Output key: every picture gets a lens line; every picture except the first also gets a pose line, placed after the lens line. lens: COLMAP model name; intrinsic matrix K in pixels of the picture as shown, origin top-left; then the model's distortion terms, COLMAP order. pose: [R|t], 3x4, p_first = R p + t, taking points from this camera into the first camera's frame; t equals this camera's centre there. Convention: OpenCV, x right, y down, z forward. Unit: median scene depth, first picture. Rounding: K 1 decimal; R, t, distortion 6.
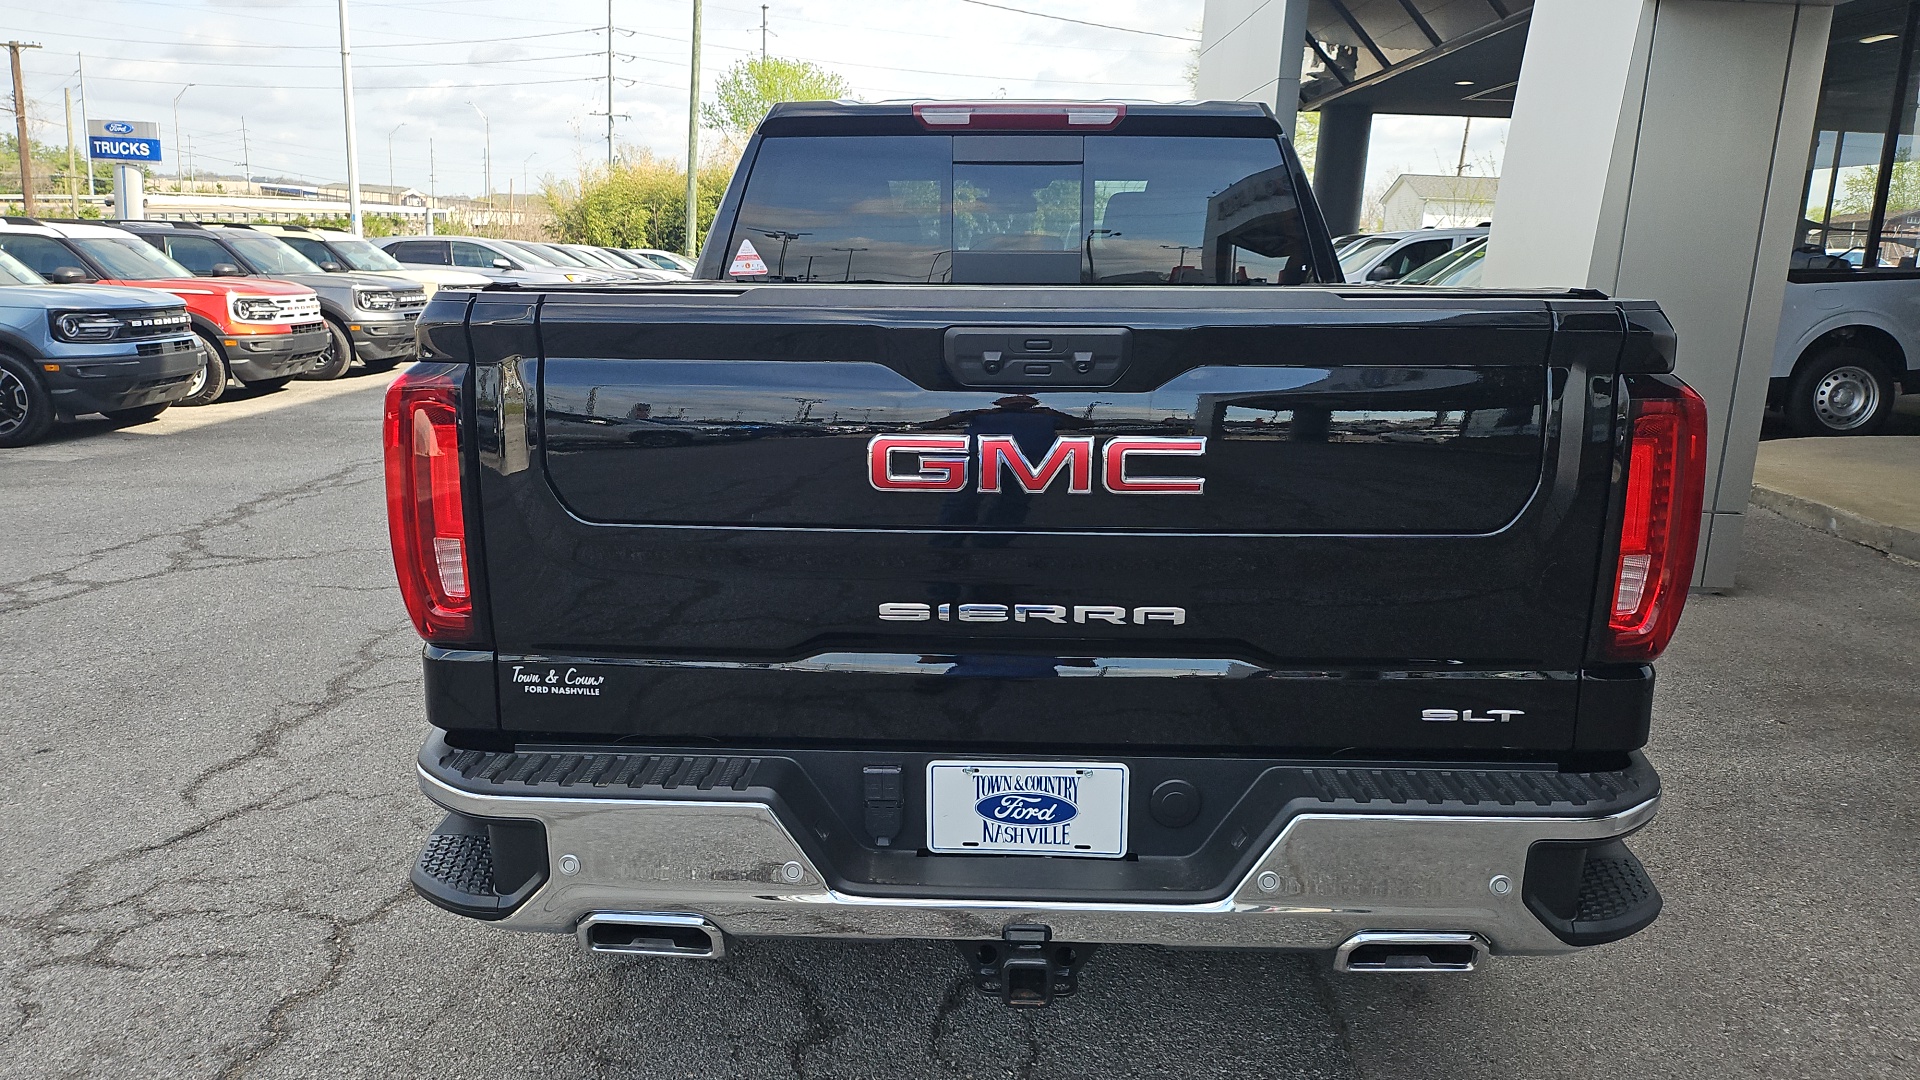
lens RADIAL K [[1362.7, 0, 967.0], [0, 1362.7, 535.0], [0, 0, 1]] dist [0.045185, -0.052834]
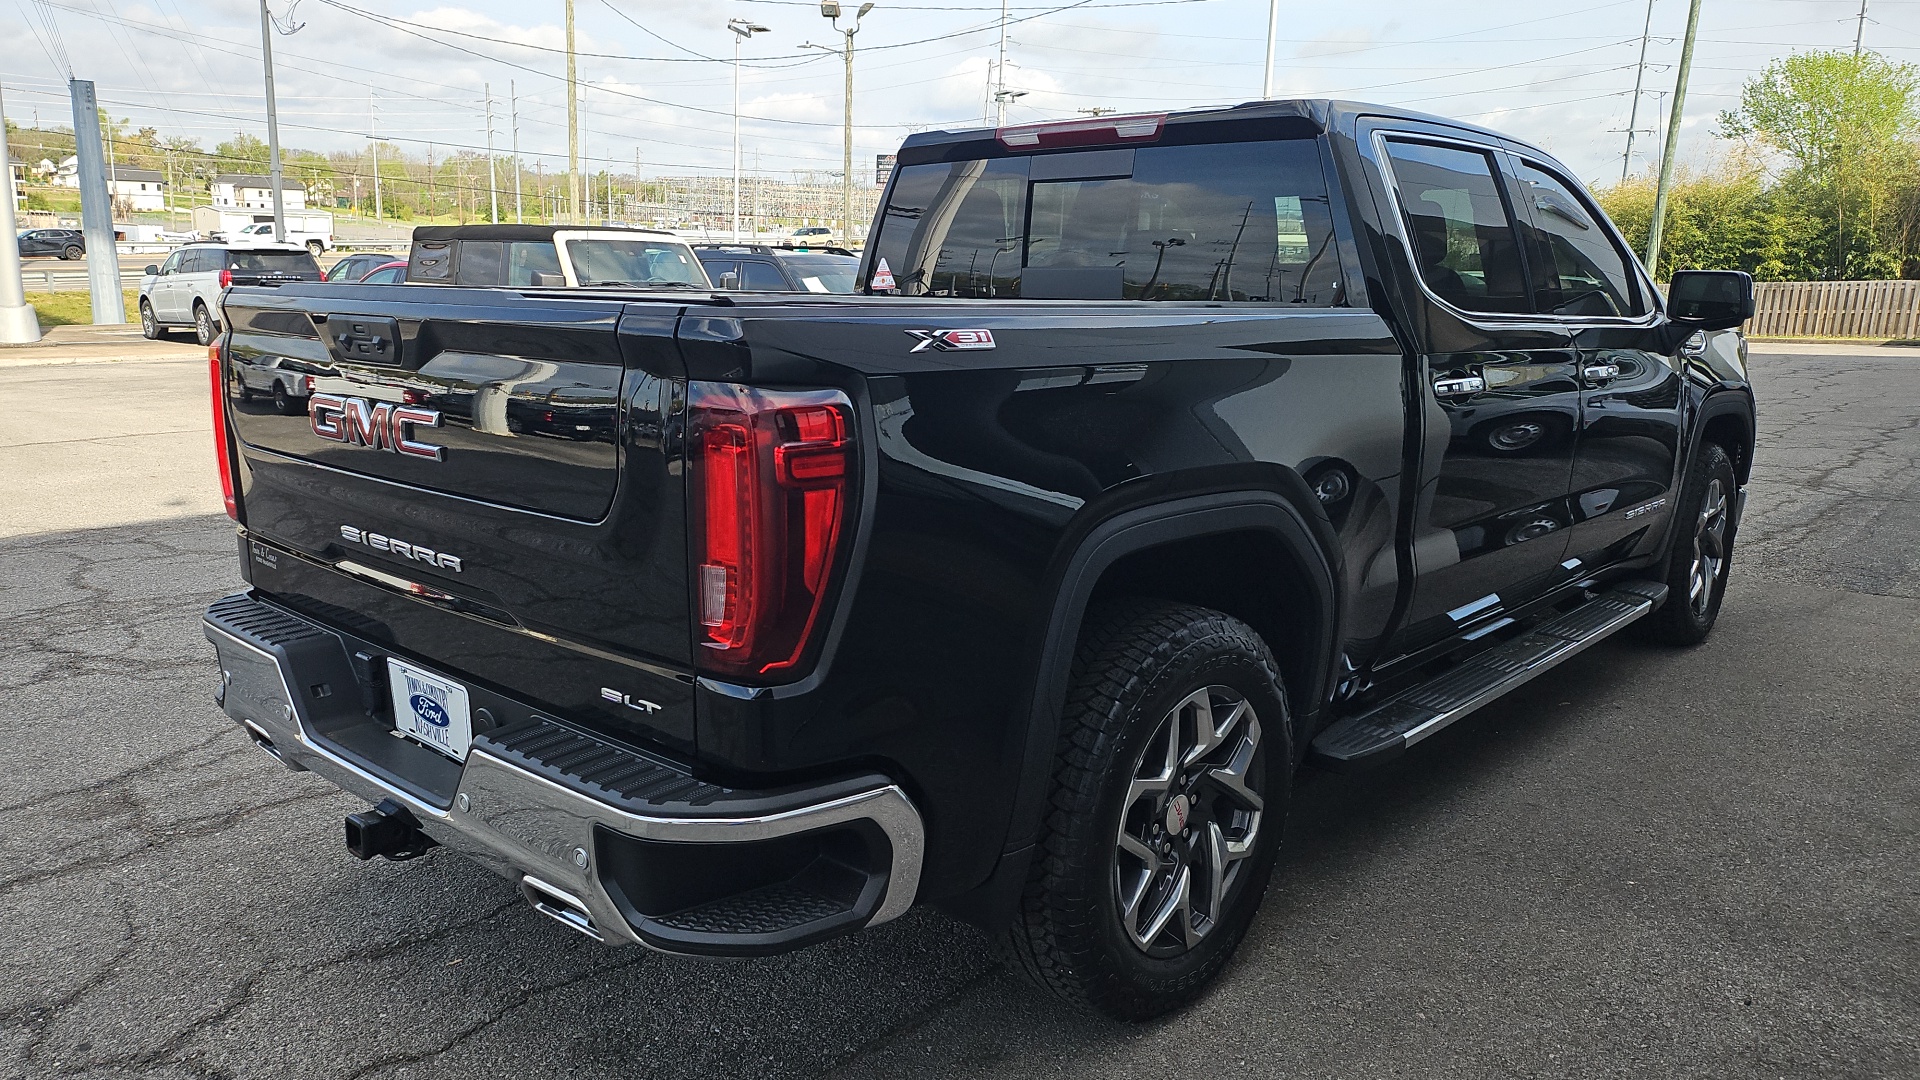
lens RADIAL K [[1362.7, 0, 965.1], [0, 1362.7, 545.0], [0, 0, 1]] dist [0.045185, -0.052834]
pose [[0.761043, 0.125295, -0.636487, 0.762574], [-0.132649, 0.990495, 0.036377, -0.036633], [0.634995, 0.056745, 0.770429, 0.221110]]
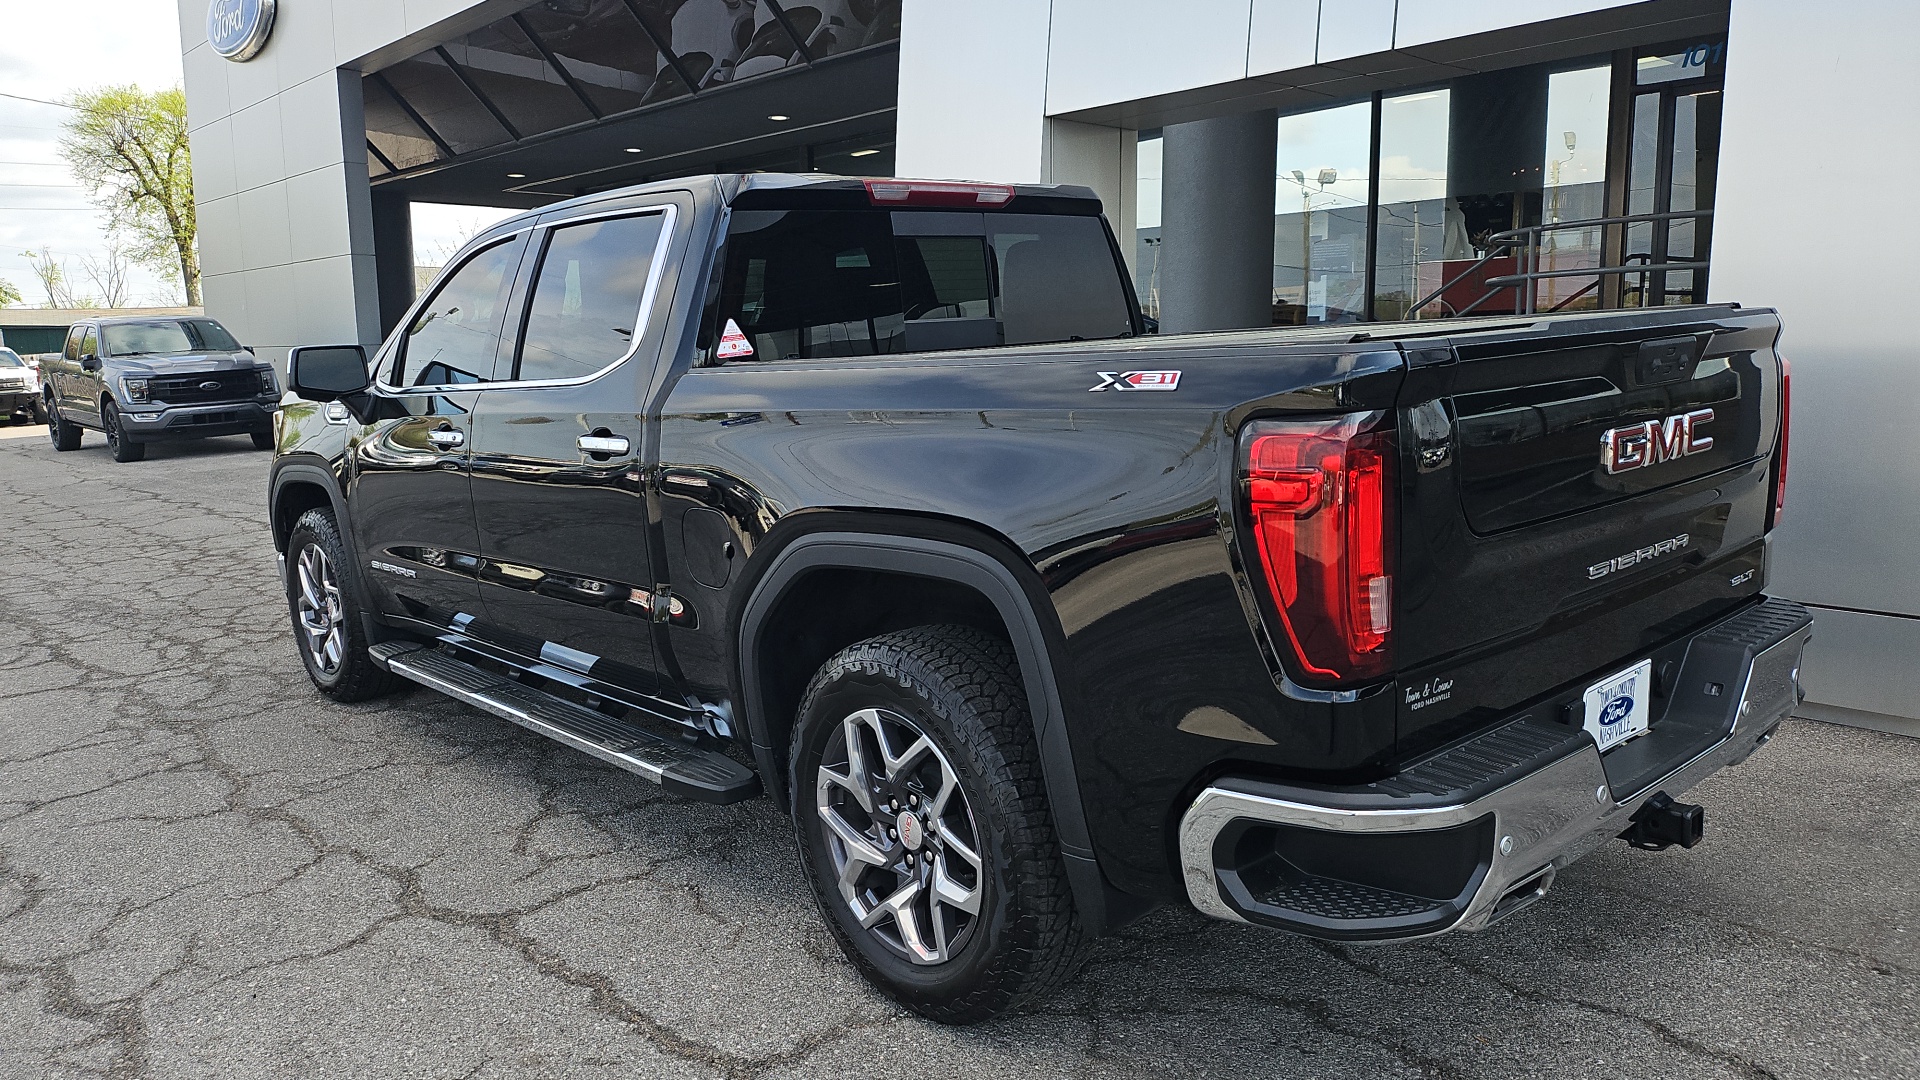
lens RADIAL K [[1362.7, 0, 970.8], [0, 1362.7, 560.7], [0, 0, 1]] dist [0.045185, -0.052834]
pose [[0.713458, -0.157780, 0.682703, -0.832550], [0.189092, 0.981524, 0.029231, -0.063009], [-0.674702, 0.108239, 0.730111, 0.284826]]
